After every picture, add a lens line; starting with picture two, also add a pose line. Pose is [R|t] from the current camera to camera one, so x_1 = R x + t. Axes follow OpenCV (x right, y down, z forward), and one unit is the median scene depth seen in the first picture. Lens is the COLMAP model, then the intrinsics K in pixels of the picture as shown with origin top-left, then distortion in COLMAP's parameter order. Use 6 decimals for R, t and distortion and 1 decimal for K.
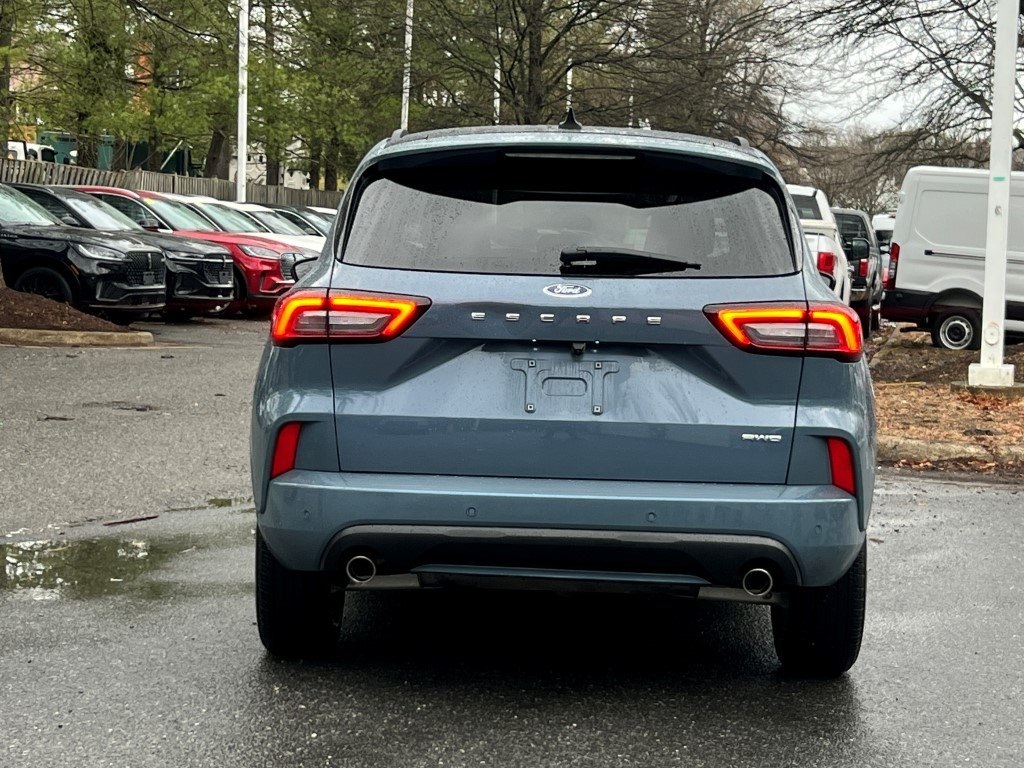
lens RADIAL K [[2105.0, 0, 512.1], [0, 2105.0, 385.9], [0, 0, 1]] dist [0.293773, 0.000000]
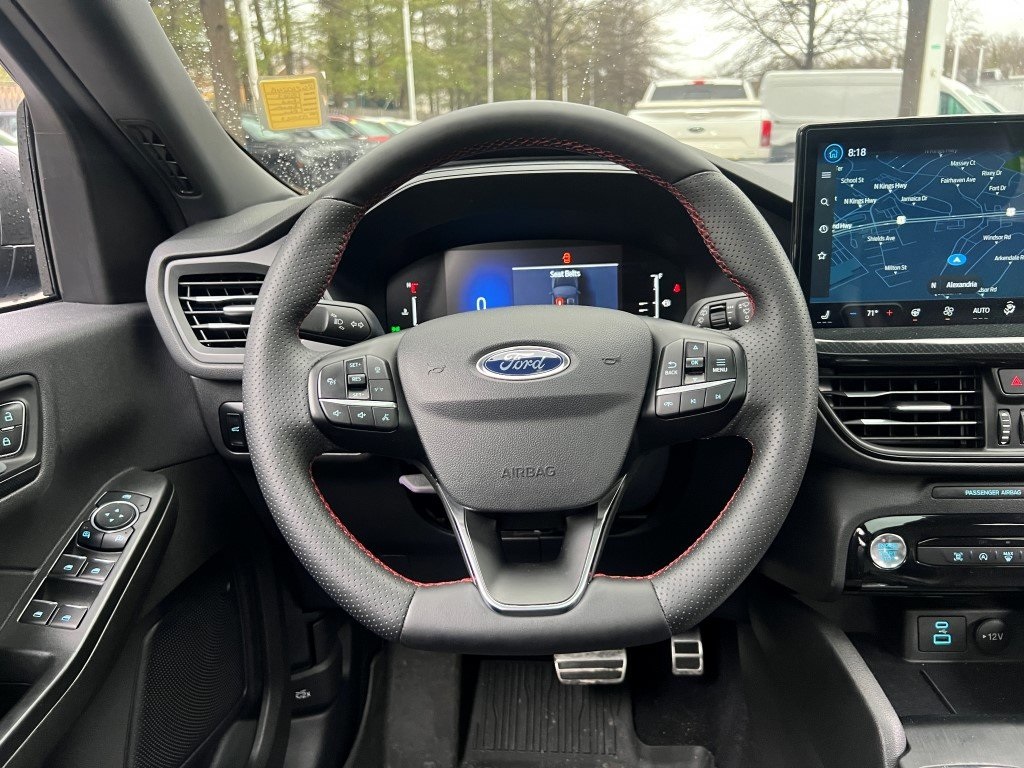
lens RADIAL K [[782.3, 0, 507.7], [0, 782.3, 390.3], [0, 0, 1]] dist [0.034219, -0.033549]
pose [[0.997106, -0.049359, -0.057822, -0.007668], [0.061883, 0.968753, 0.240184, -0.023453], [0.044160, -0.243067, 0.969004, 0.415140]]
